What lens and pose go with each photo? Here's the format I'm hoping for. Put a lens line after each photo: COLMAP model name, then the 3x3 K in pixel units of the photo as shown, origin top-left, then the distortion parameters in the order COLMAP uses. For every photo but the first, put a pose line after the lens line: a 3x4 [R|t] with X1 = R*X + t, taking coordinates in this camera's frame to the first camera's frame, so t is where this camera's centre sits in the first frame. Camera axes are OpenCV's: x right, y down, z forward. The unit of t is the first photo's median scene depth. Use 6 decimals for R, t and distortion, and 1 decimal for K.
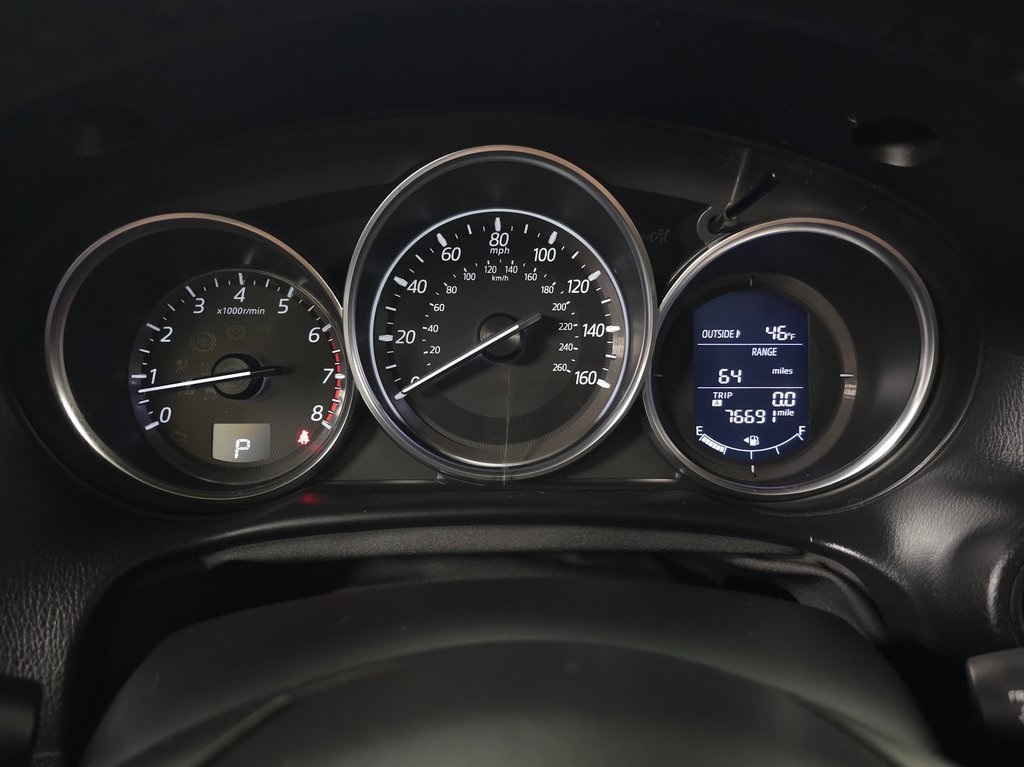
lens RADIAL K [[687.3, 0, 517.2], [0, 687.3, 358.0], [0, 0, 1]] dist [0.029425, -0.044428]
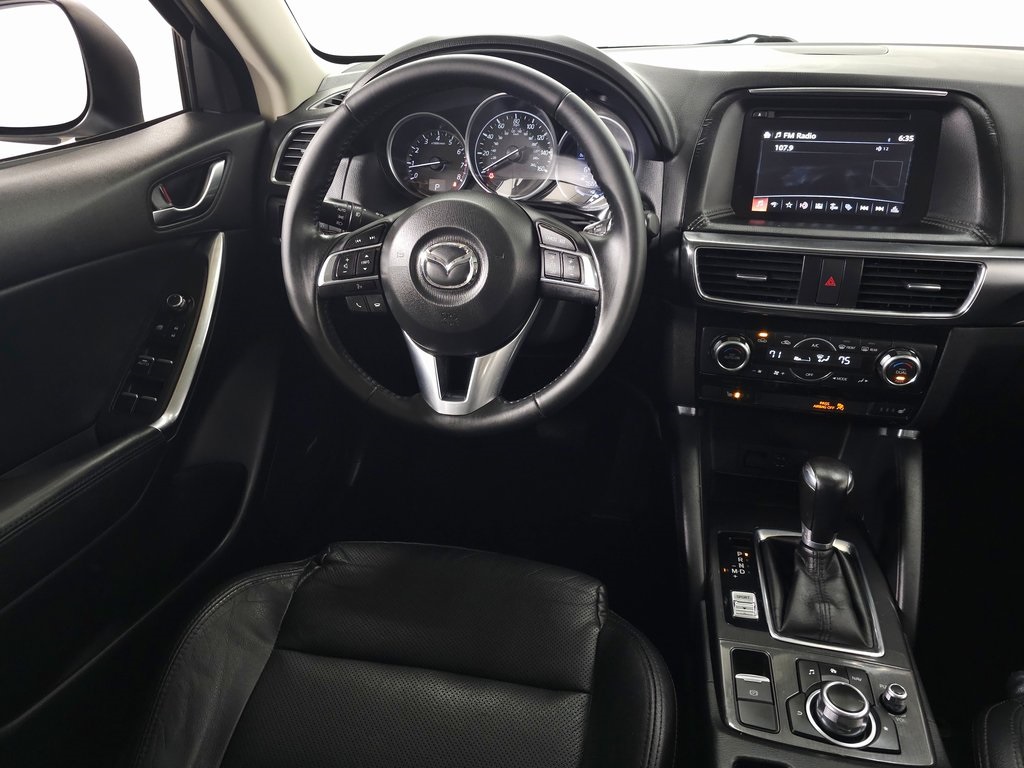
lens RADIAL K [[687.3, 0, 508.3], [0, 687.3, 377.3], [0, 0, 1]] dist [0.029425, -0.044428]
pose [[0.962301, 0.106639, -0.250210, 0.839960], [-0.055736, 0.977727, 0.202346, 0.330066], [0.266215, -0.180772, 0.946811, -2.164226]]
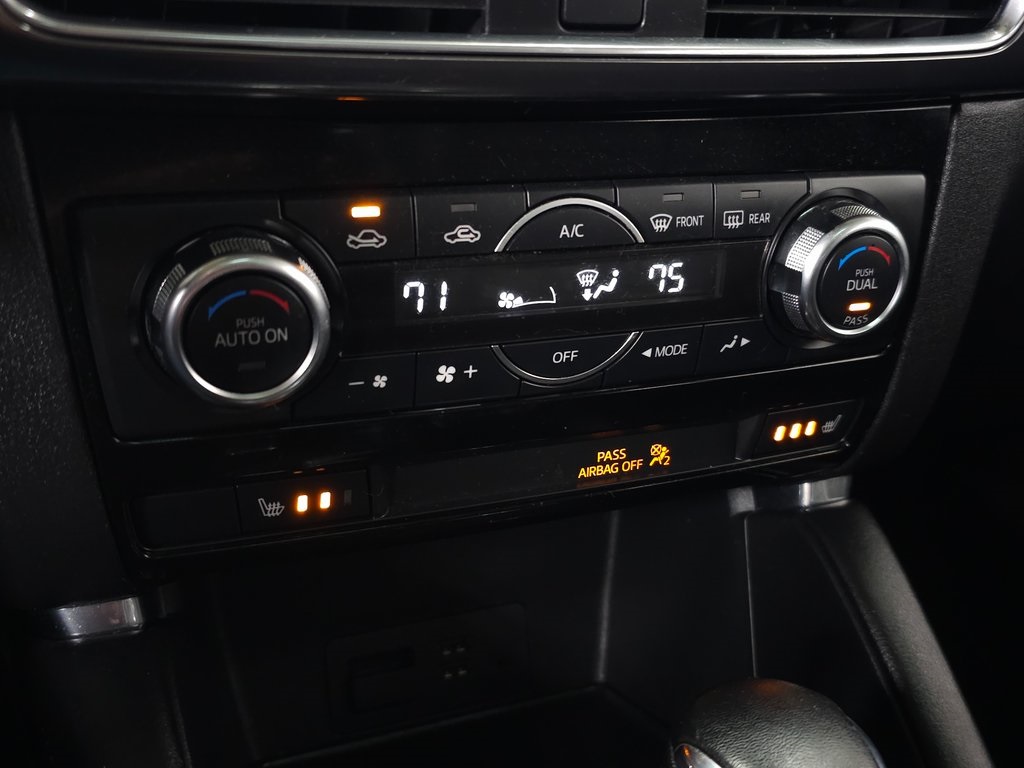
lens RADIAL K [[1022.6, 0, 507.0], [0, 1022.6, 390.4], [0, 0, 1]] dist [0.093510, 0.000000]
pose [[0.943198, -0.101104, 0.316475, 0.925602], [0.054036, 0.986571, 0.154132, 0.668270], [-0.327809, -0.128276, 0.935995, -0.256039]]
